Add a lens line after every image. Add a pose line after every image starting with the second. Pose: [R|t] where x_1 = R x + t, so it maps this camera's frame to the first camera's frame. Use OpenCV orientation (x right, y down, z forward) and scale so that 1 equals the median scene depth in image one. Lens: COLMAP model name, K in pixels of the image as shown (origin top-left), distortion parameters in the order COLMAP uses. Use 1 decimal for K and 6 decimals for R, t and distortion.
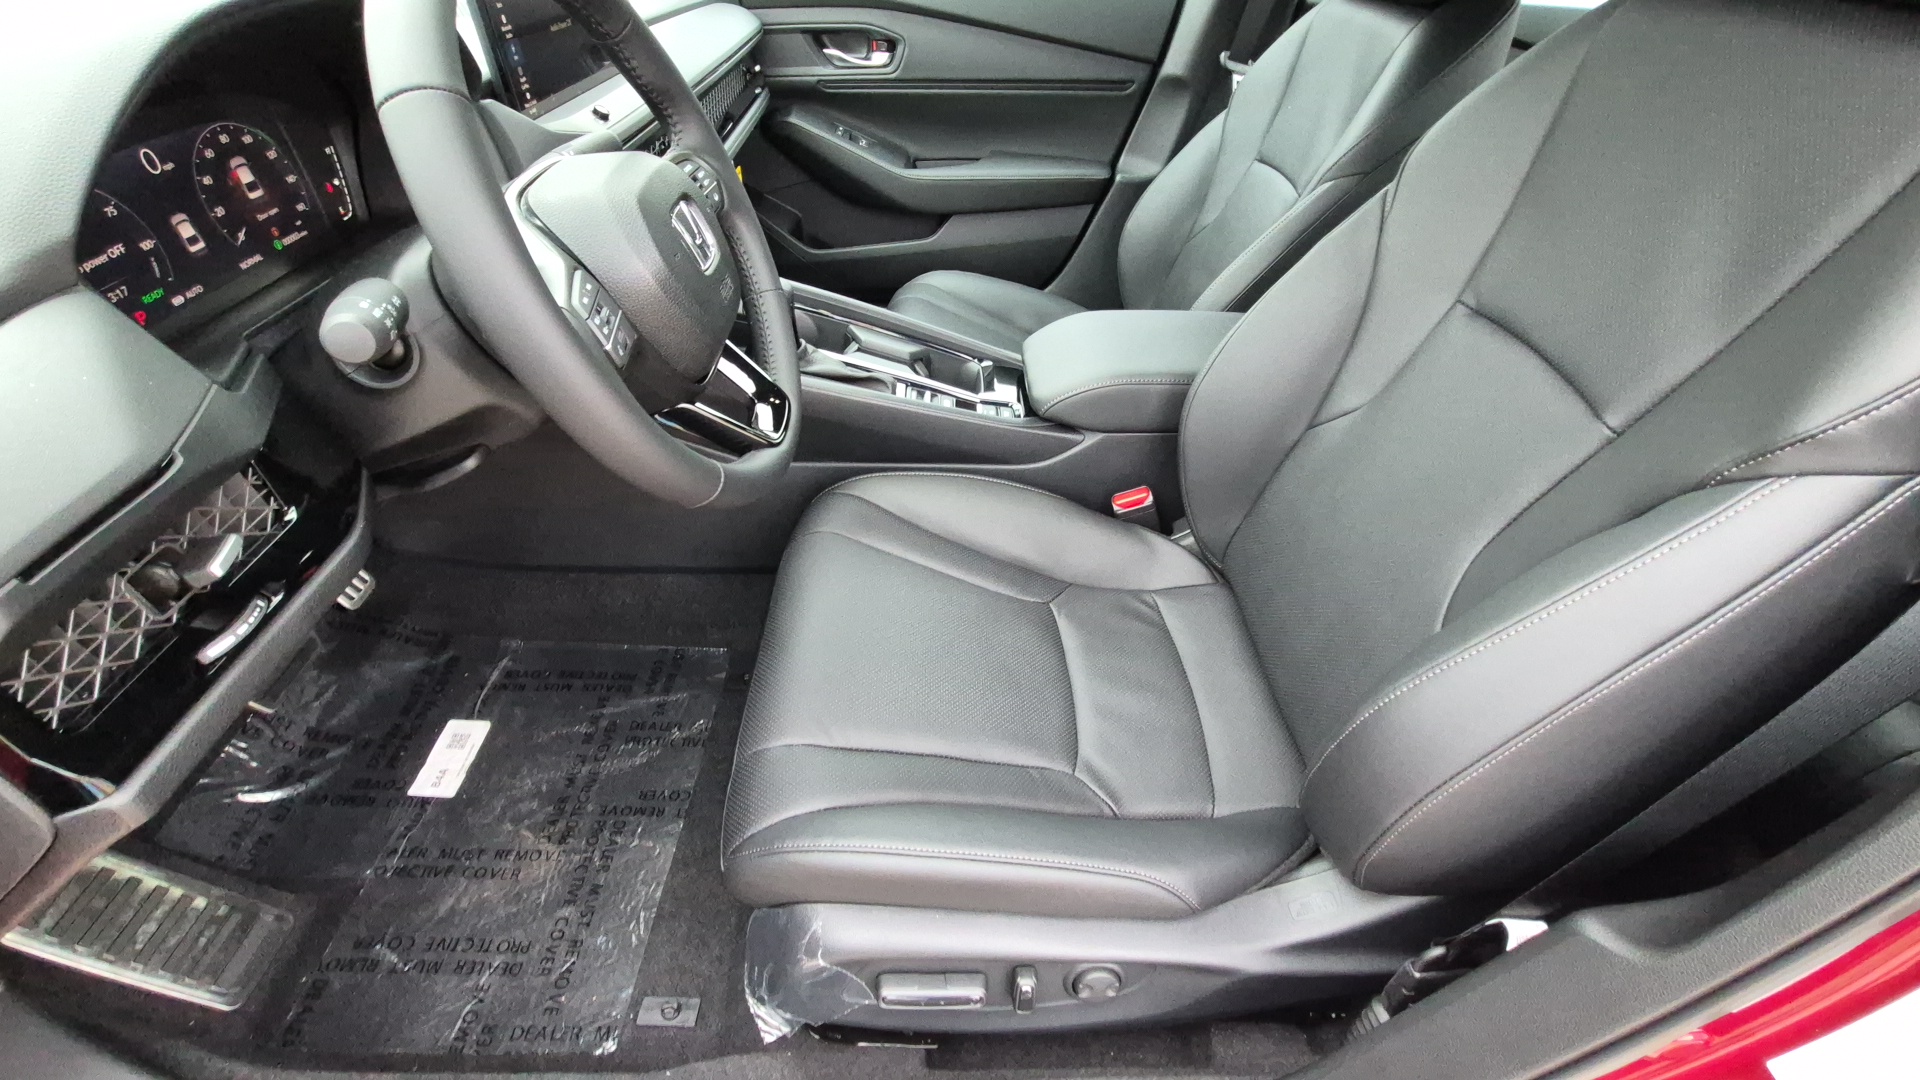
lens RADIAL K [[788.7, 0, 971.8], [0, 788.7, 525.3], [0, 0, 1]] dist [-0.014643, -0.000382]
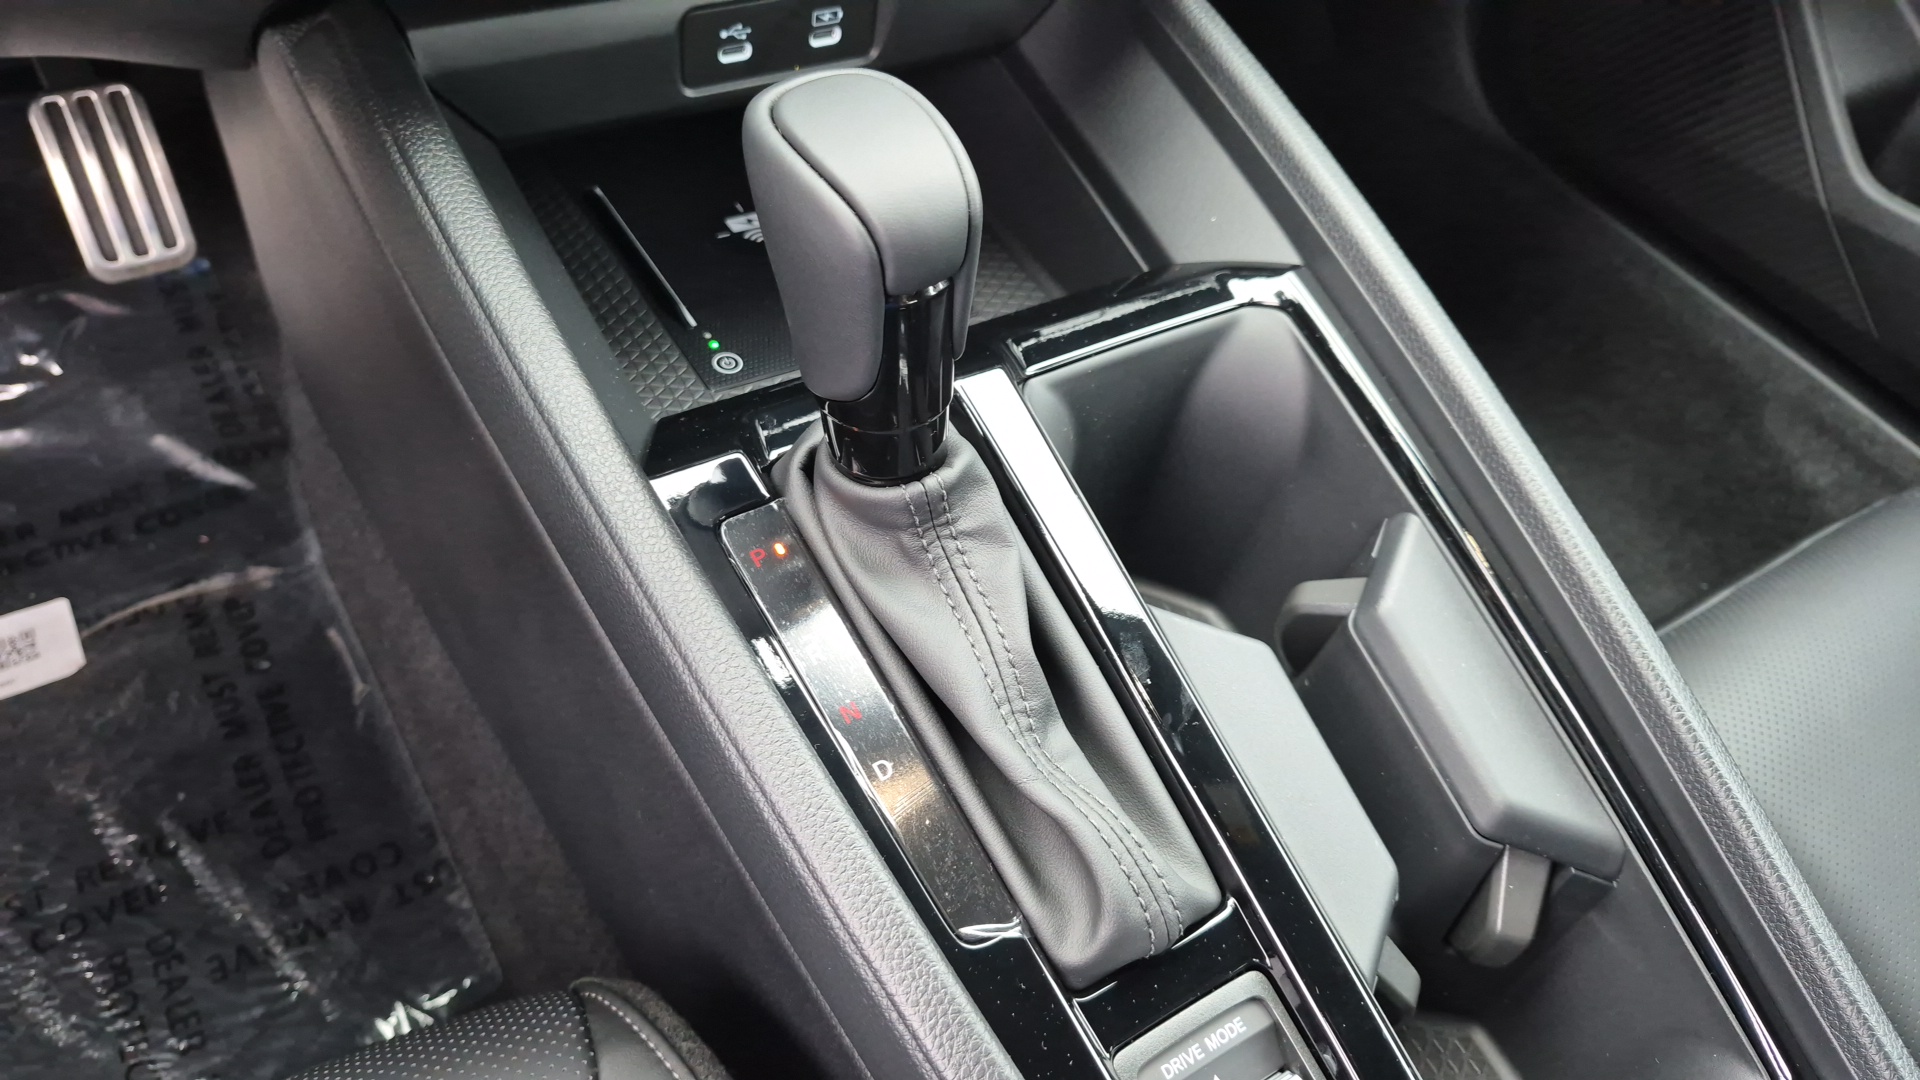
lens RADIAL K [[1311.1, 0, 960.0], [0, 1311.1, 540.0], [0, 0, 1]] dist [0.089907, -0.098190]
pose [[0.516115, 0.656343, -0.550308, -0.025425], [-0.622064, 0.728892, 0.285924, -0.527641], [0.588779, 0.194757, 0.784480, 1.221499]]
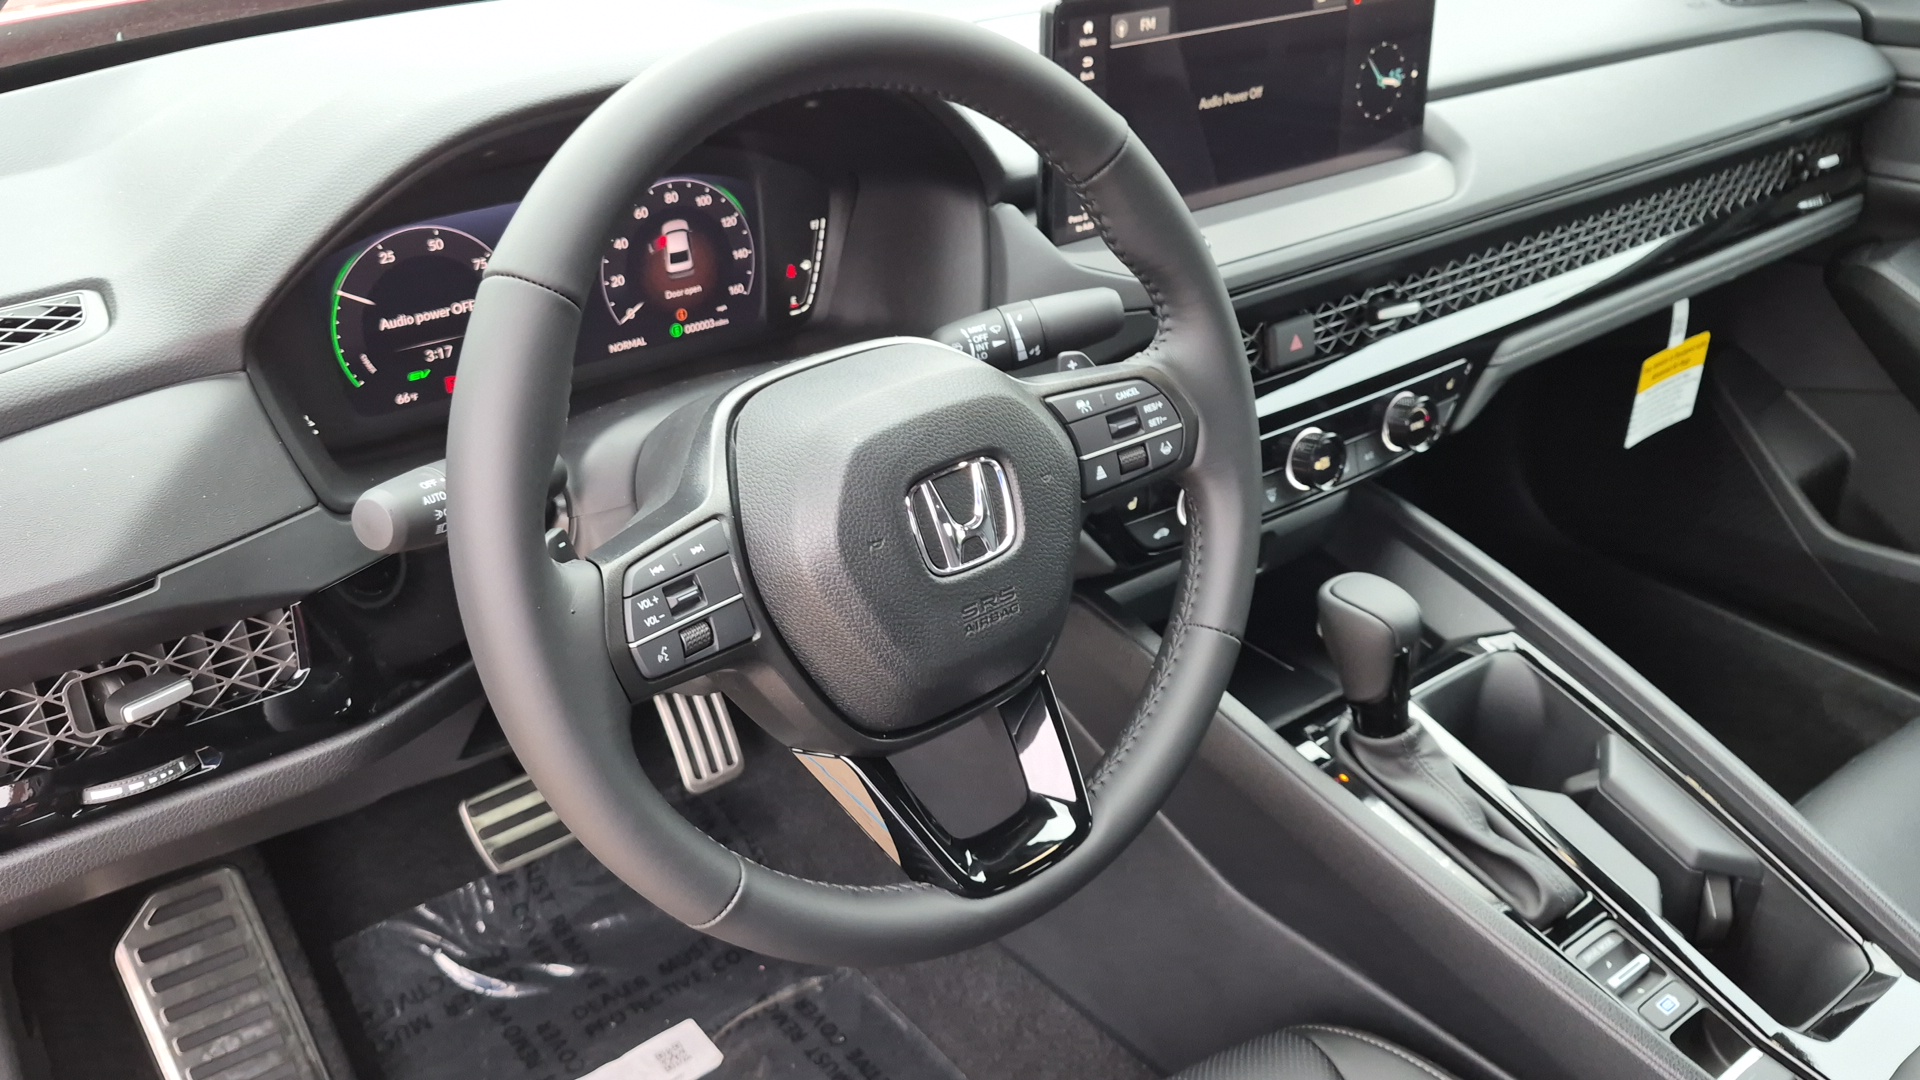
lens RADIAL K [[1646.6, 0, 972.1], [0, 1646.6, 551.3], [0, 0, 1]] dist [0.152911, -0.214694]
pose [[0.615840, 0.343218, -0.709184, 0.497357], [-0.484980, 0.874523, 0.002090, -0.326719], [0.620915, 0.342653, 0.705020, 0.131977]]
